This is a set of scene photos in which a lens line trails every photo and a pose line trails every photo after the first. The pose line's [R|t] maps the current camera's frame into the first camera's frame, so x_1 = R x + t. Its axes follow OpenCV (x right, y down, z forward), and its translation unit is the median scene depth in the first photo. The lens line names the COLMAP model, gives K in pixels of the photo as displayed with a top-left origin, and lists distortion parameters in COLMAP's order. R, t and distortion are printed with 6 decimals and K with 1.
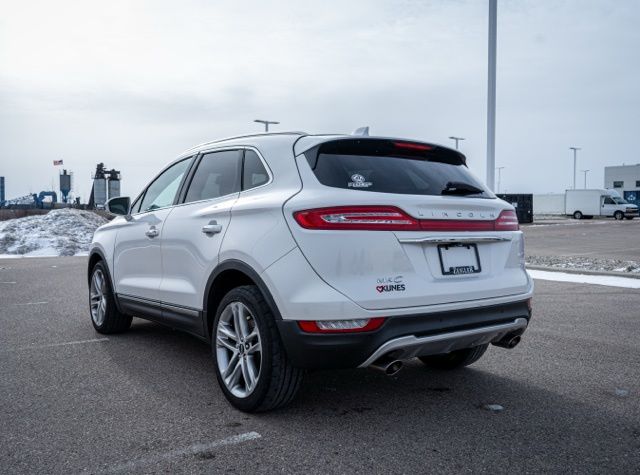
lens RADIAL K [[579.3, 0, 302.3], [0, 579.3, 235.6], [0, 0, 1]] dist [0.000430, 0.000938]
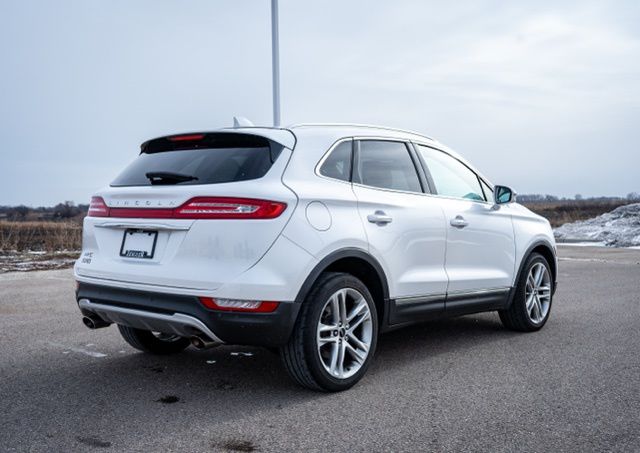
lens RADIAL K [[688.6, 0, 290.7], [0, 688.6, 226.2], [0, 0, 1]] dist [-0.003929, -0.002741]
pose [[0.230285, 0.022258, -0.972869, 1.628176], [-0.022714, 0.999589, 0.017493, -0.022388], [0.972858, 0.018069, 0.230696, 1.003971]]
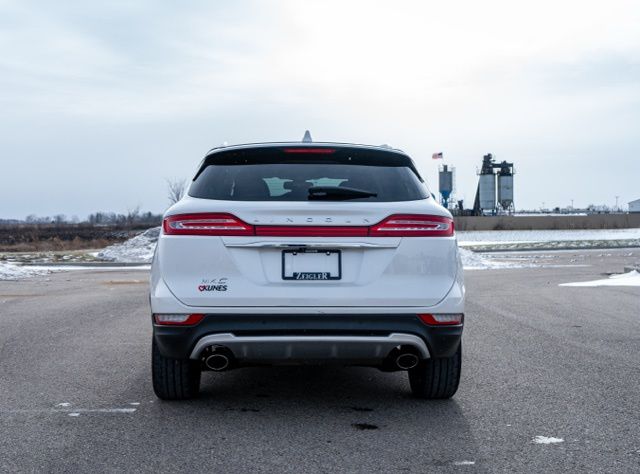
lens RADIAL K [[790.1, 0, 256.2], [0, 790.1, 237.7], [0, 0, 1]] dist [0.003756, 0.001261]
pose [[0.813636, 0.001520, -0.581373, 1.003293], [-0.011332, 0.999848, -0.013245, 0.013274], [0.581265, 0.017365, 0.813529, -0.155958]]
